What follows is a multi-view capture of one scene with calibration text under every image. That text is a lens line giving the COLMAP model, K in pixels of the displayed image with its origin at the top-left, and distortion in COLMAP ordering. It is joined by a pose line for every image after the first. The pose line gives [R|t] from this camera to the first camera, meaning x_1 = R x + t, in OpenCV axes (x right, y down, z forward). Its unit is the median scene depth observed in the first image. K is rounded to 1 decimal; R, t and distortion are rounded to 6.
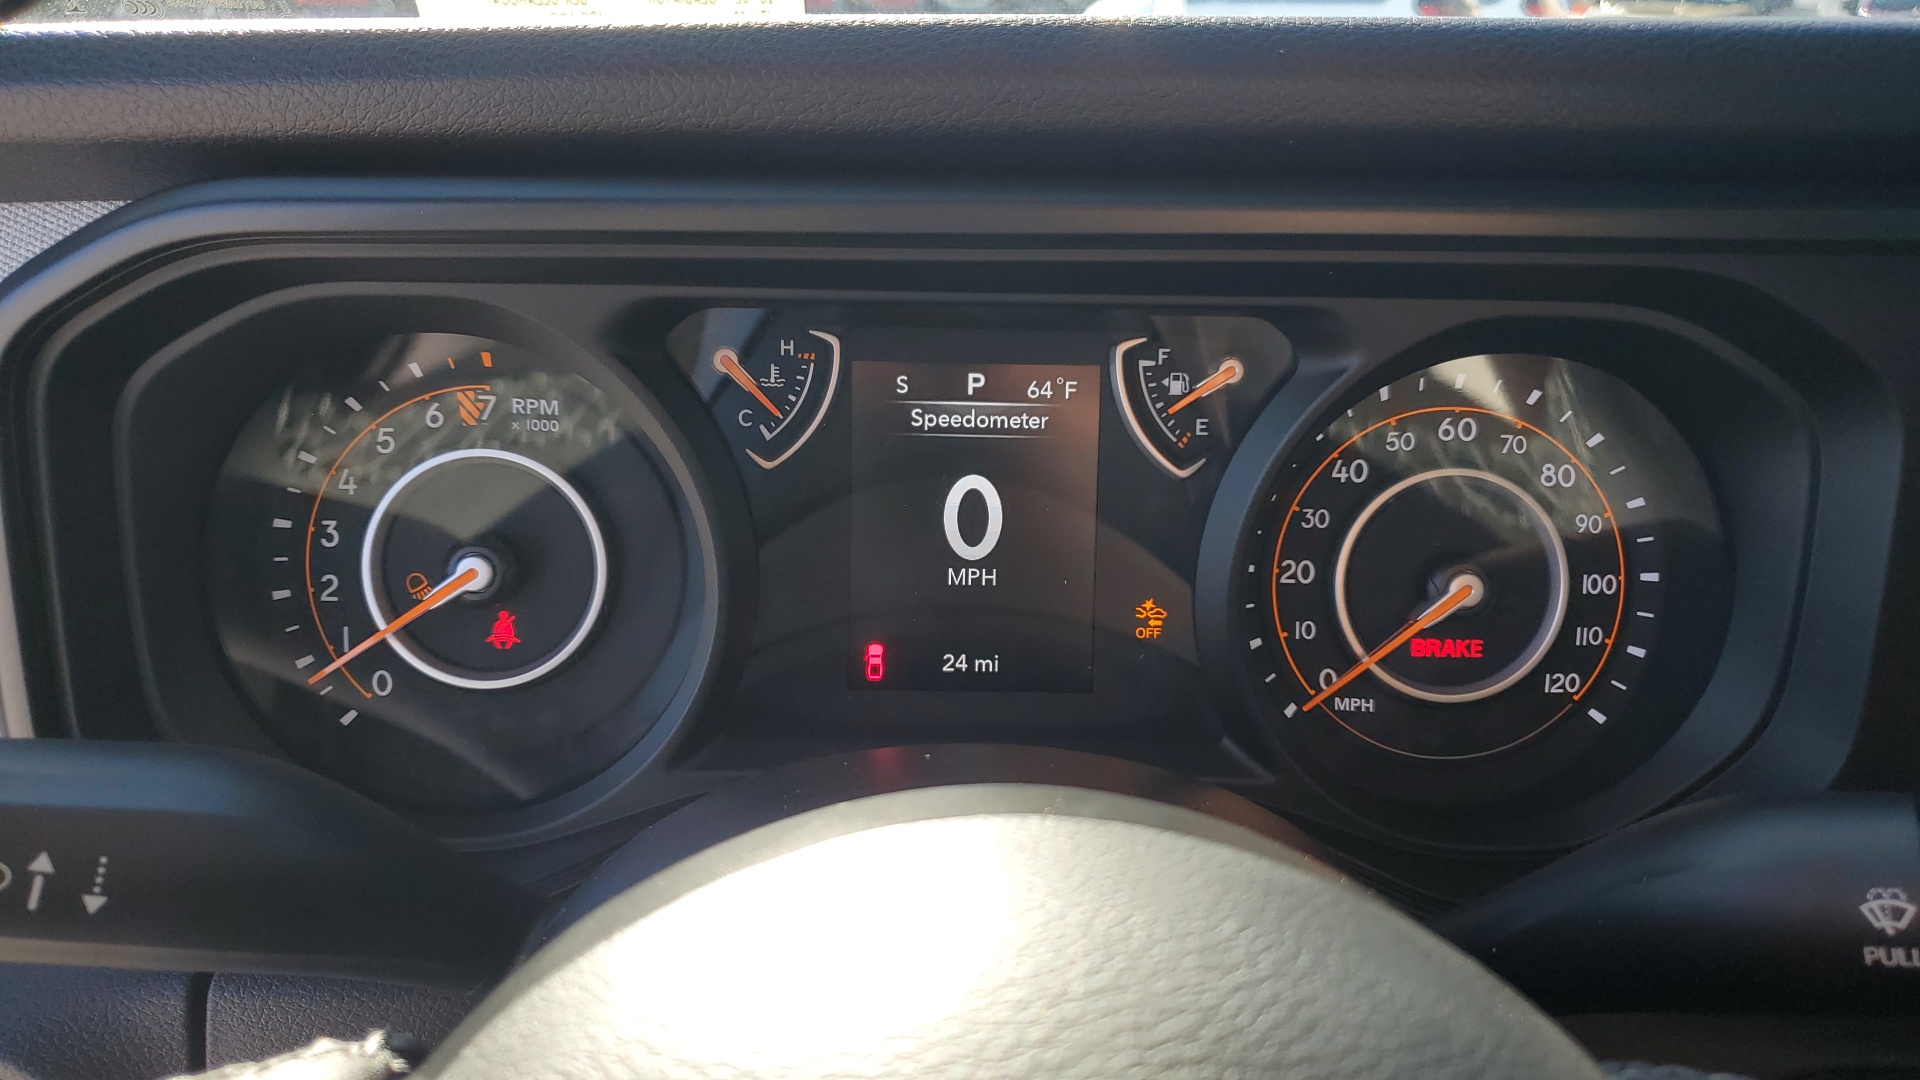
lens RADIAL K [[1499.6, 0, 959.4], [0, 1499.6, 566.8], [0, 0, 1]] dist [0.129681, -0.256892]
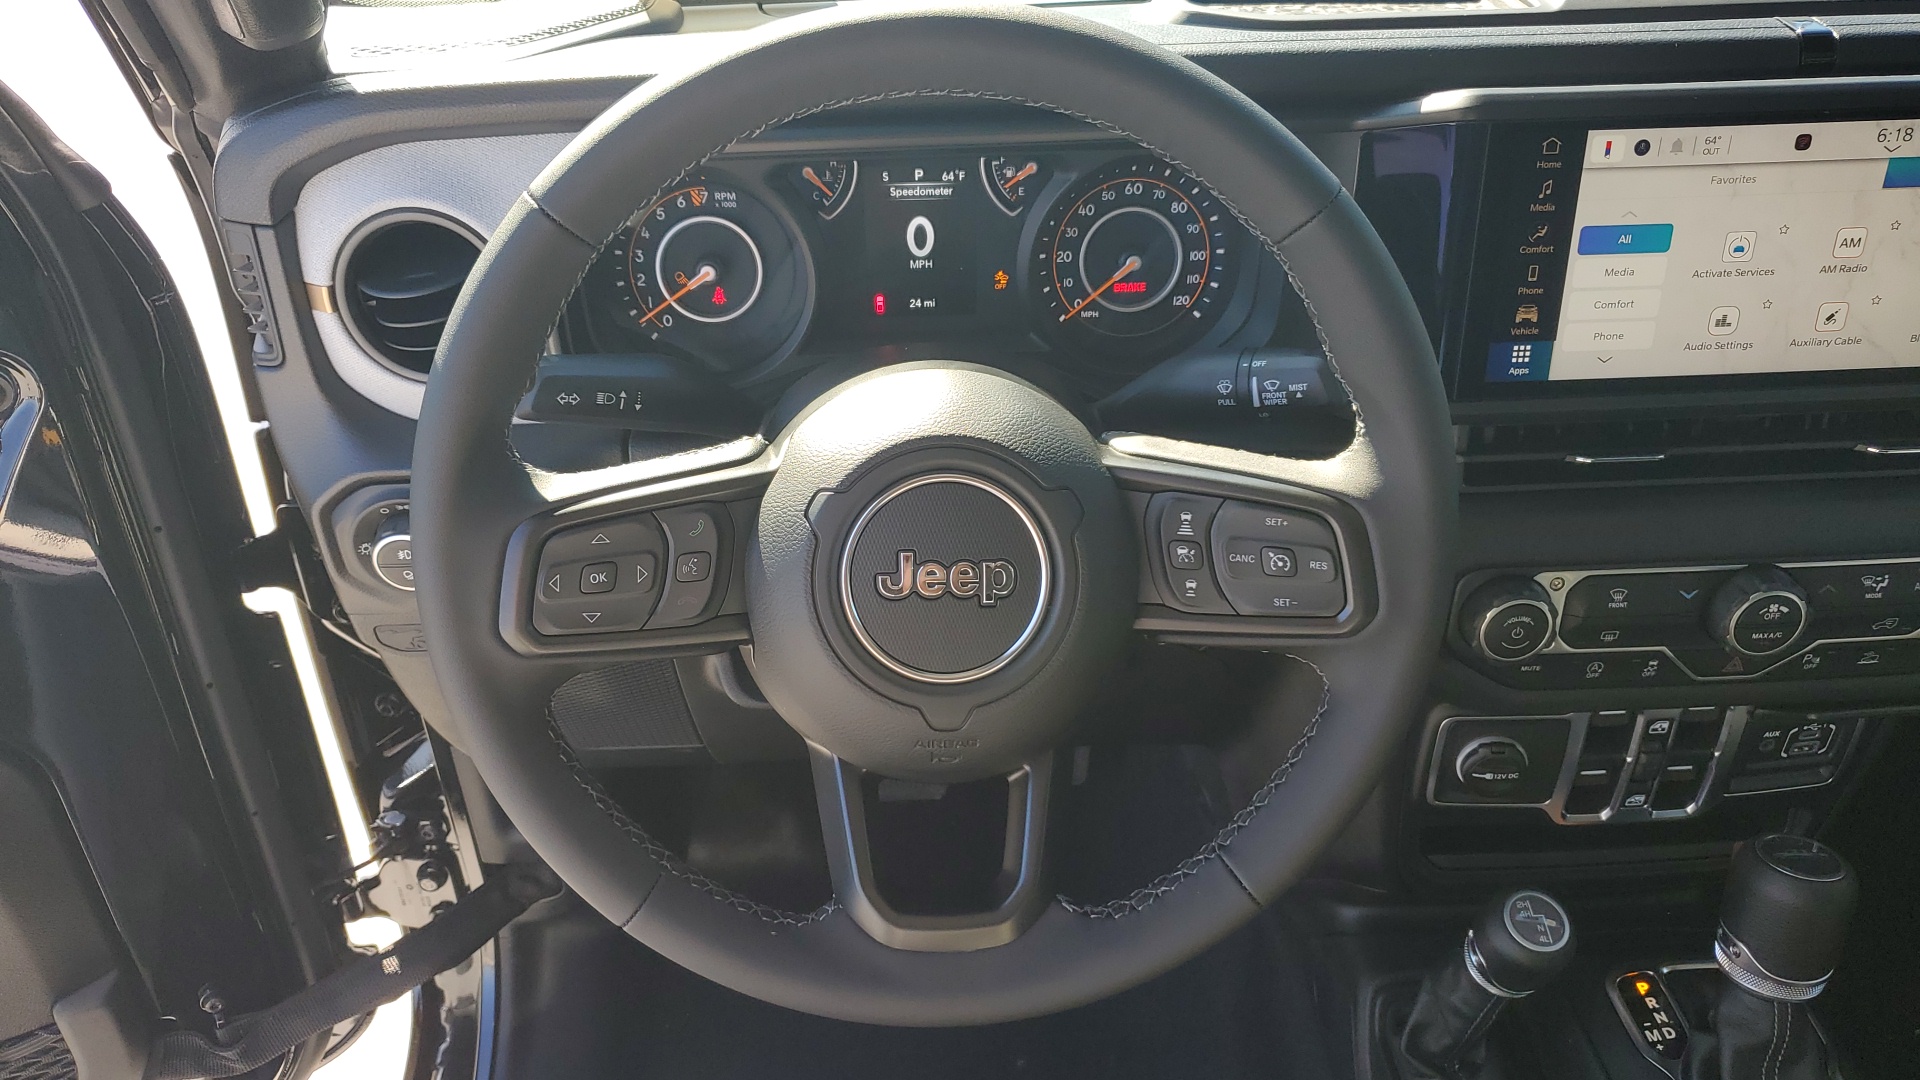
lens RADIAL K [[1509.0, 0, 960.0], [0, 1509.0, 540.0], [0, 0, 1]] dist [0.009860, 0.013423]
pose [[0.999240, -0.038962, 0.000803, 0.049034], [0.037346, 0.963260, 0.265961, -0.195239], [-0.011136, -0.265729, 0.963984, -1.298843]]
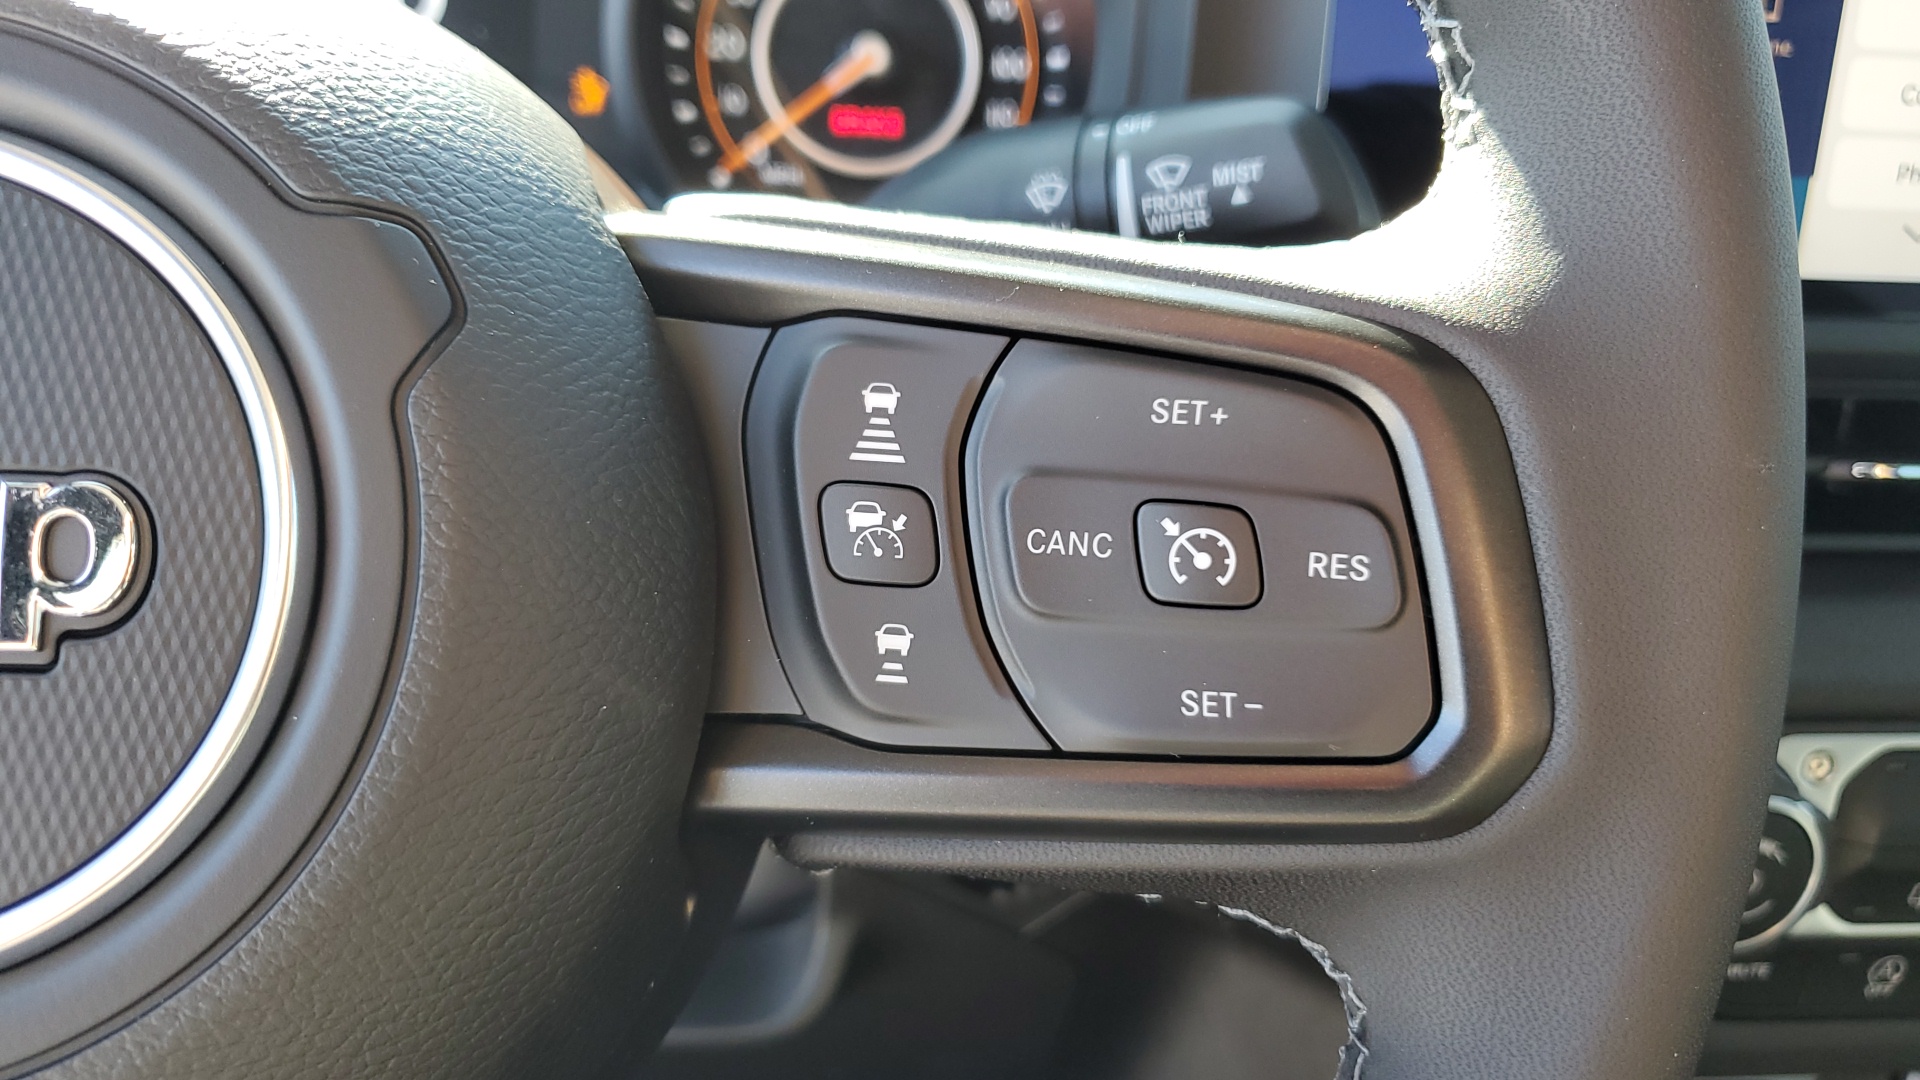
lens RADIAL K [[1575.0, 0, 960.0], [0, 1575.0, 540.0], [0, 0, 1]] dist [-0.052014, -0.000947]
pose [[0.996670, 0.000050, 0.081546, 0.298623], [-0.006592, 0.996777, 0.079956, 0.260515], [-0.081279, -0.080227, 0.993457, -0.129624]]
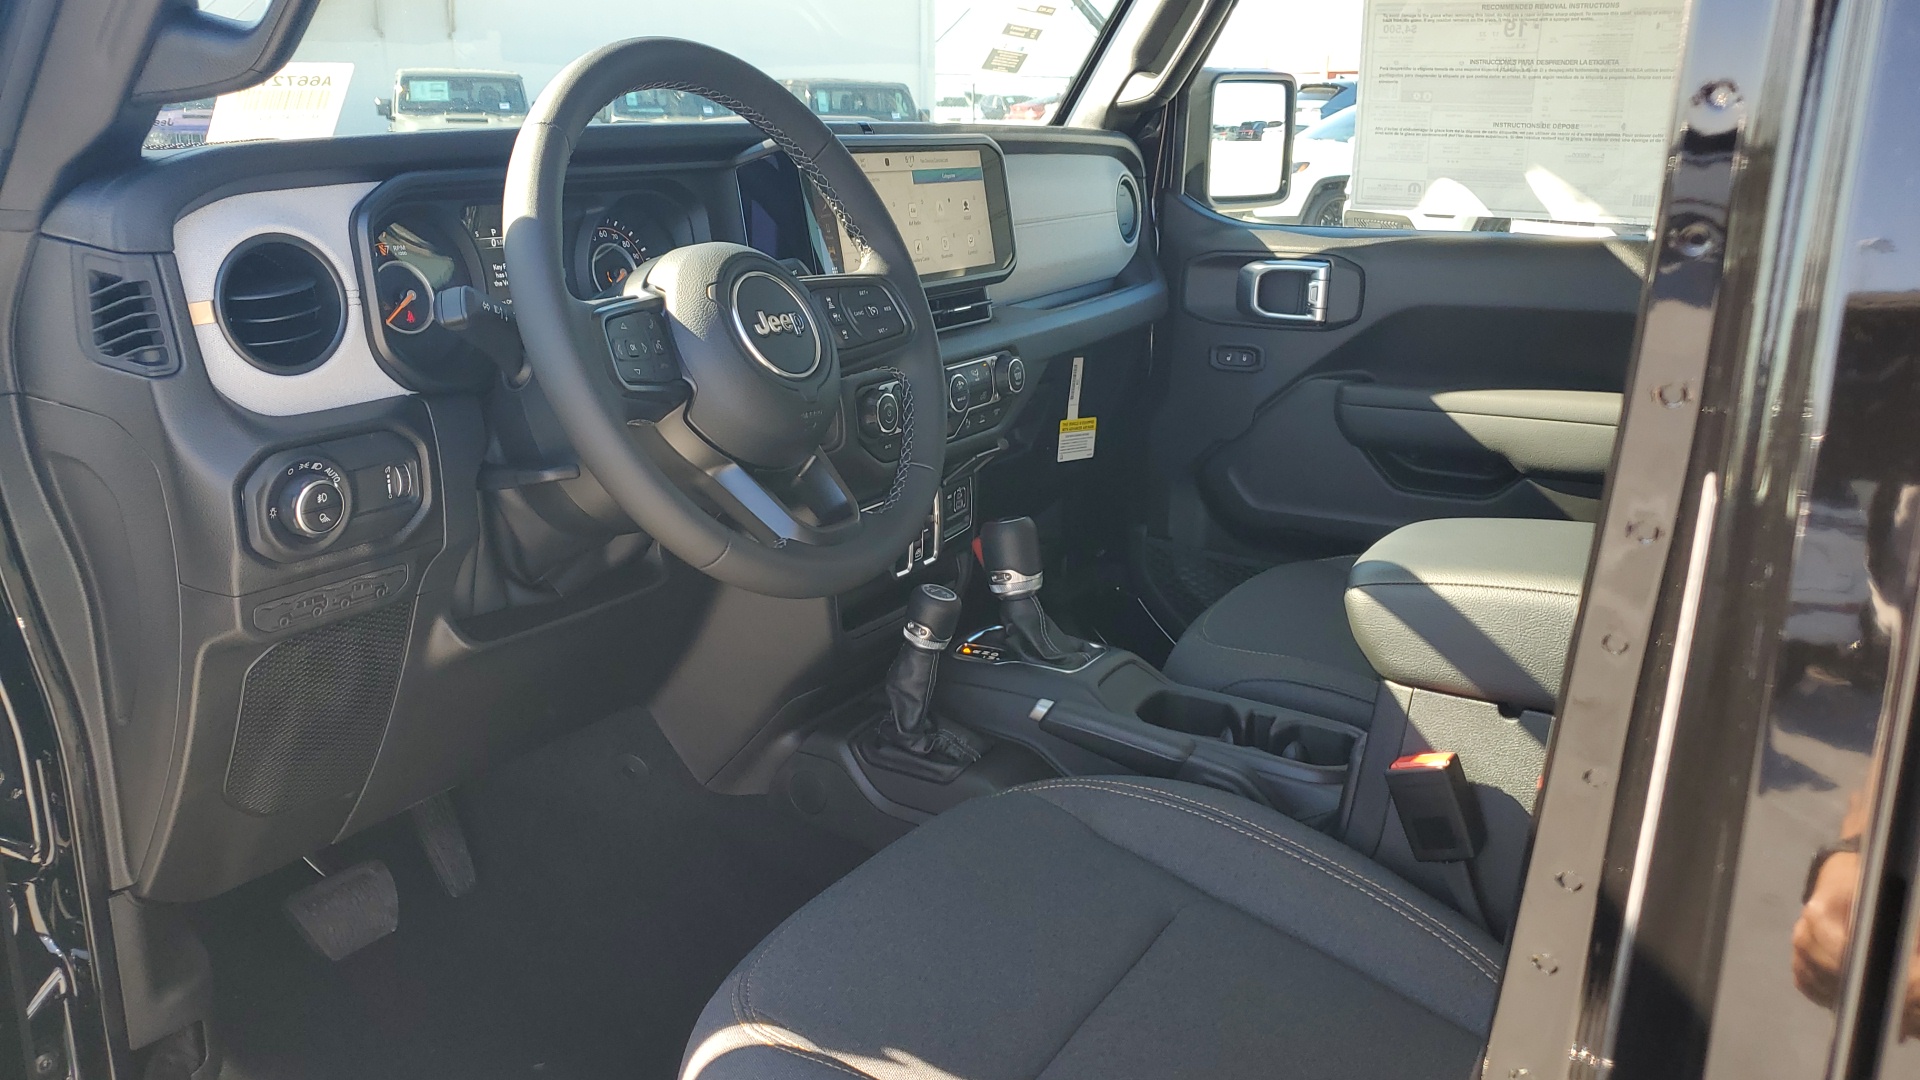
lens RADIAL K [[1551.3, 0, 960.0], [0, 1551.3, 540.0], [0, 0, 1]] dist [-0.006894, 0.117157]
pose [[0.542227, -0.242457, 0.804490, -2.410209], [0.295235, 0.951387, 0.087741, 0.542592], [-0.786655, 0.189938, 0.587449, -1.754256]]
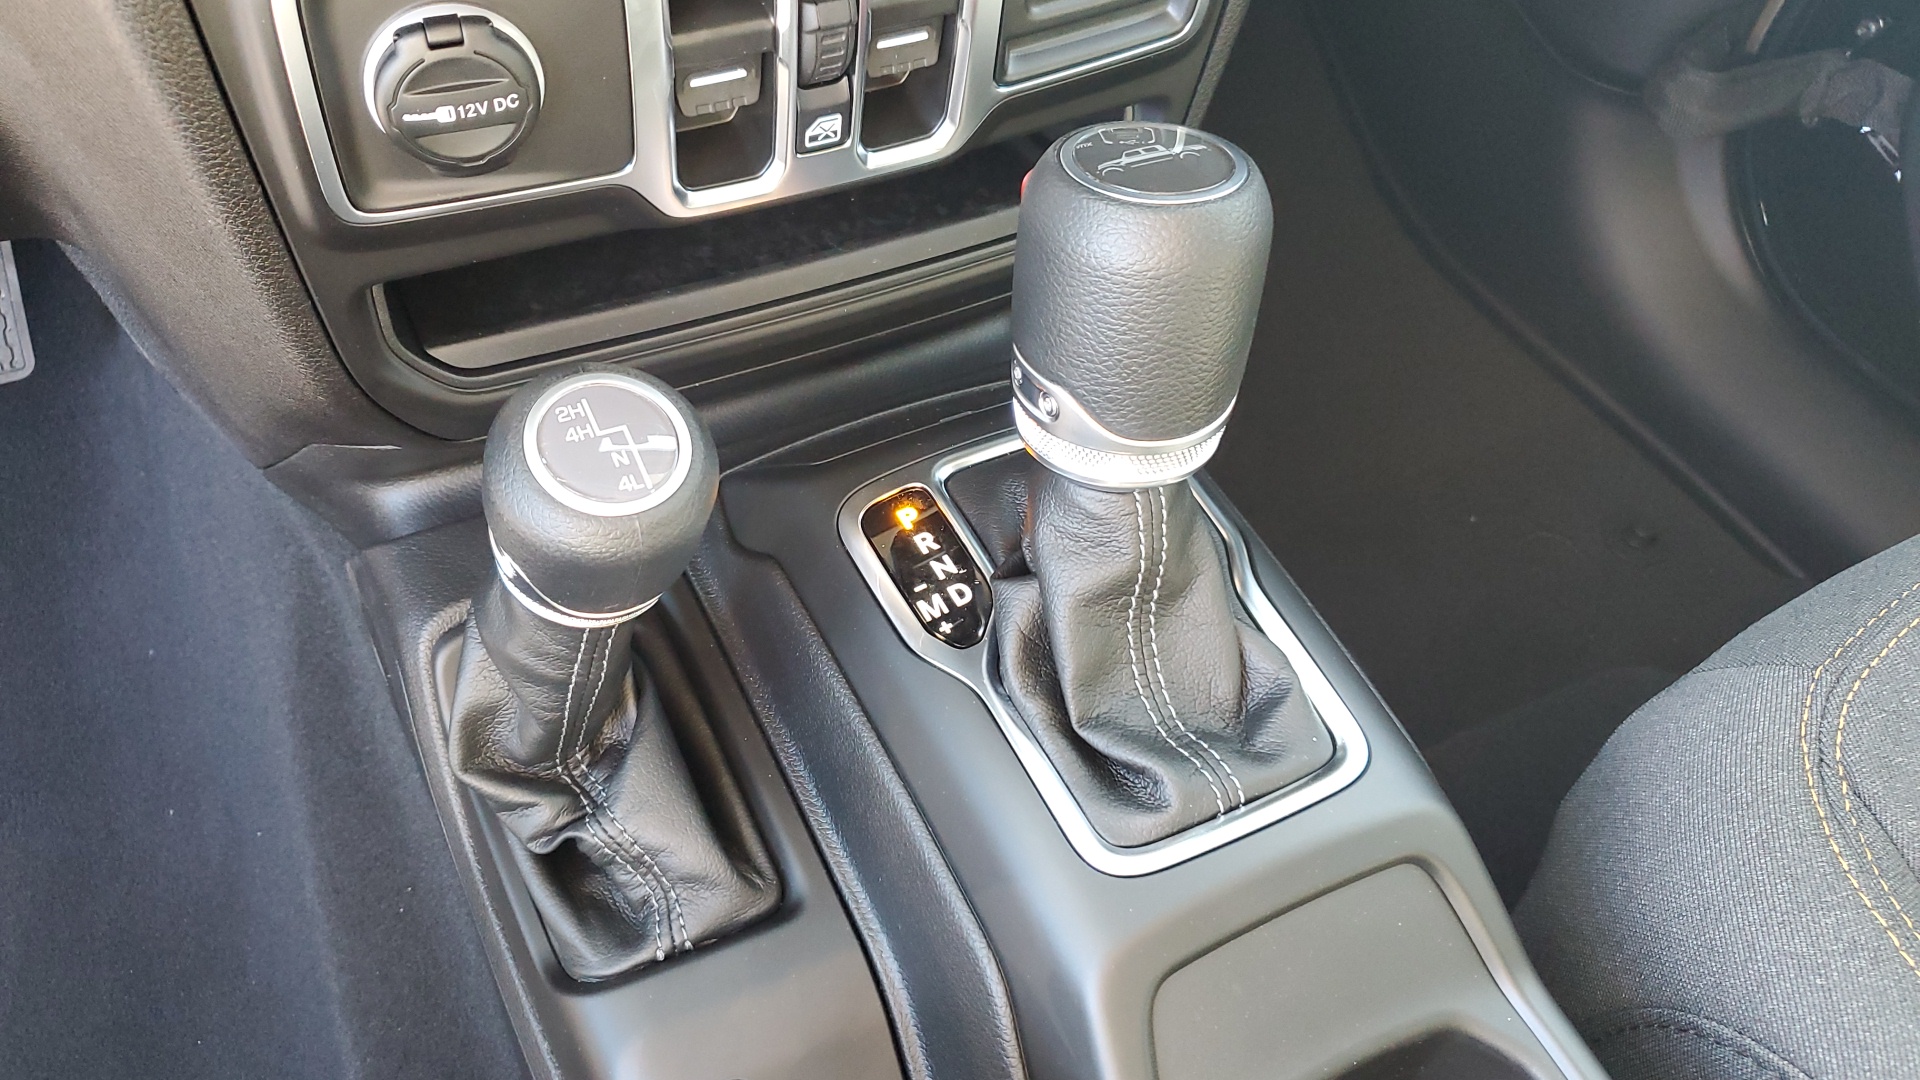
lens RADIAL K [[1551.3, 0, 960.0], [0, 1551.3, 540.0], [0, 0, 1]] dist [-0.006894, 0.117157]
pose [[0.900357, -0.285858, 0.328090, 0.783021], [0.065752, 0.834678, 0.546799, 0.563036], [-0.430157, -0.470742, 0.770304, -0.077534]]
